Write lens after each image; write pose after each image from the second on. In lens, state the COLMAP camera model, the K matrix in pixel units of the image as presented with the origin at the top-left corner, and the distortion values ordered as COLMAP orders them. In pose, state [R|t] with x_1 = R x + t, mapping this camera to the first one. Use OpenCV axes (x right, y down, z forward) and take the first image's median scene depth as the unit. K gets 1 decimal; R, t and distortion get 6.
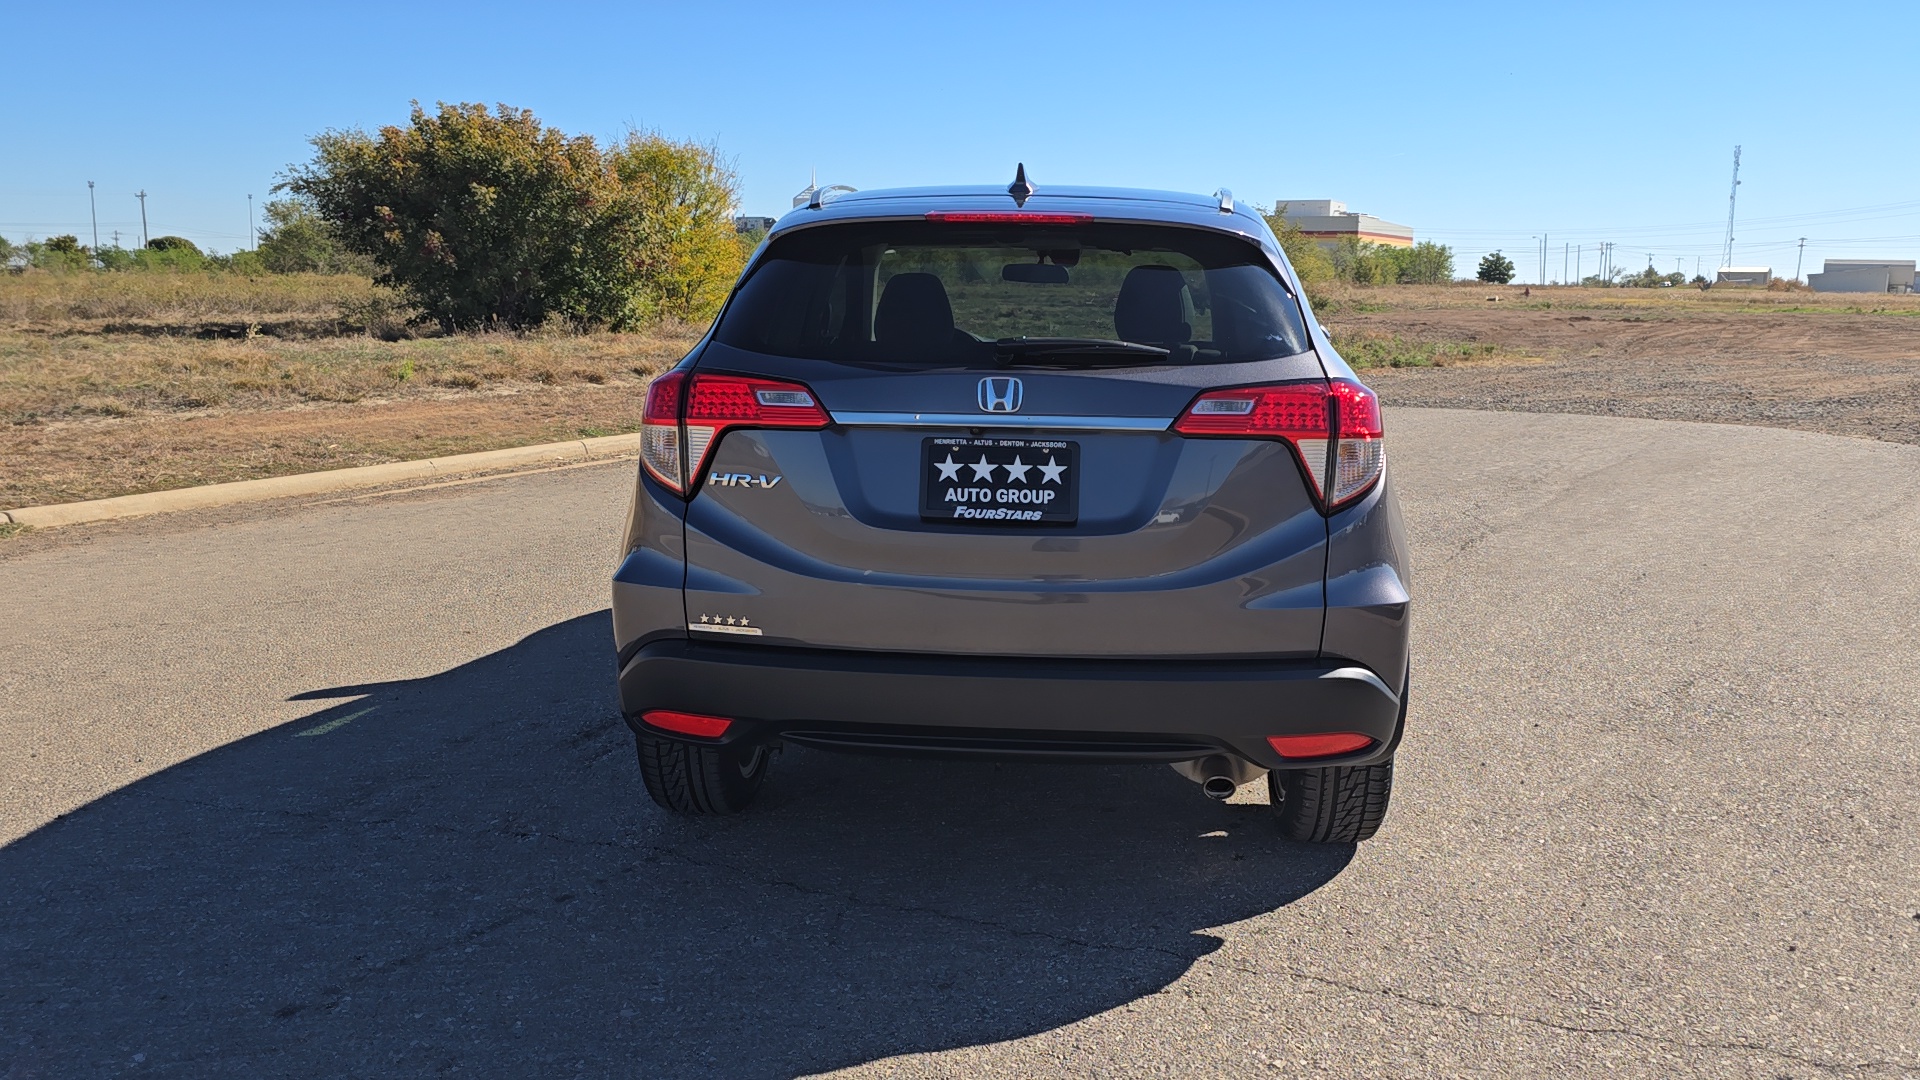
lens RADIAL K [[1586.6, 0, 960.0], [0, 1586.6, 540.0], [0, 0, 1]] dist [0.007520, -0.006453]
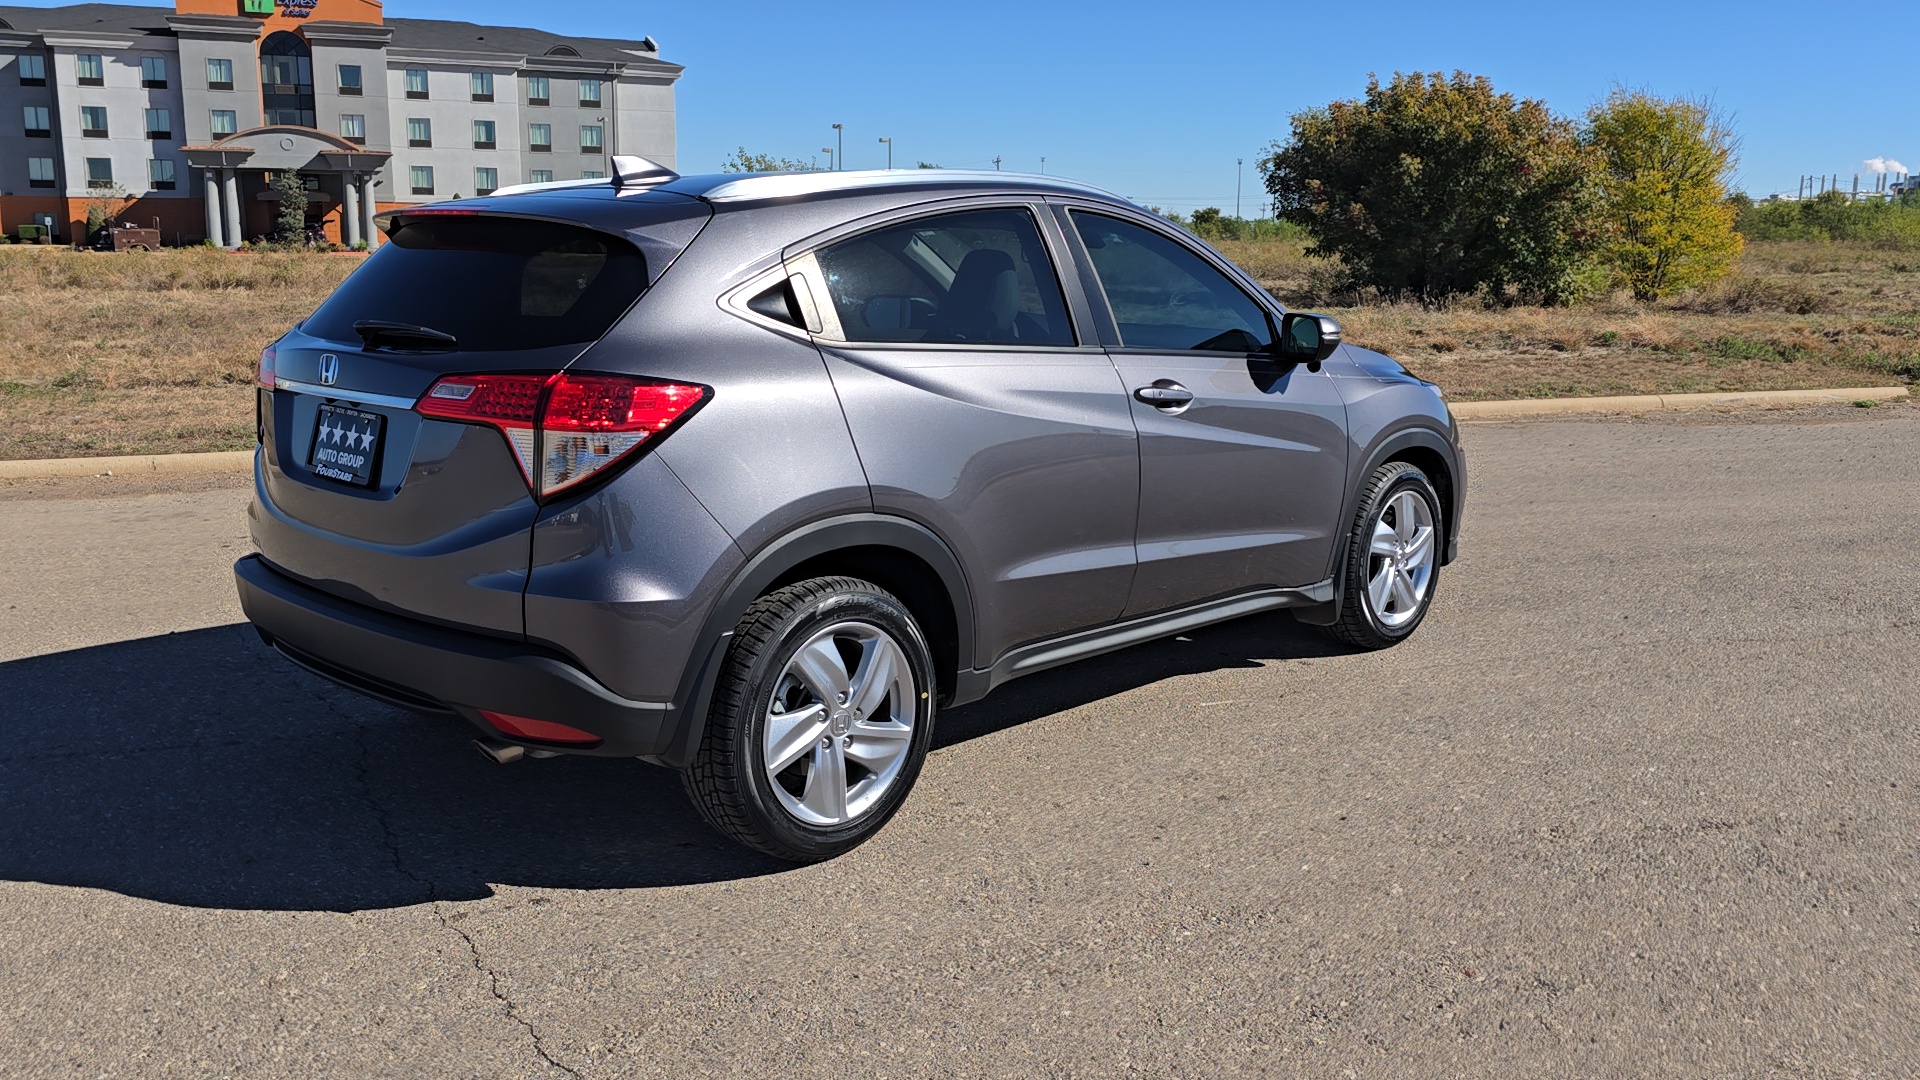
lens RADIAL K [[1586.4, 0, 960.0], [0, 1586.4, 540.0], [0, 0, 1]] dist [-0.006015, 0.005665]
pose [[0.774787, 0.118104, -0.621093, 1.056723], [-0.105550, 0.992773, 0.057111, -0.078866], [0.623349, 0.021308, 0.781653, 0.373670]]
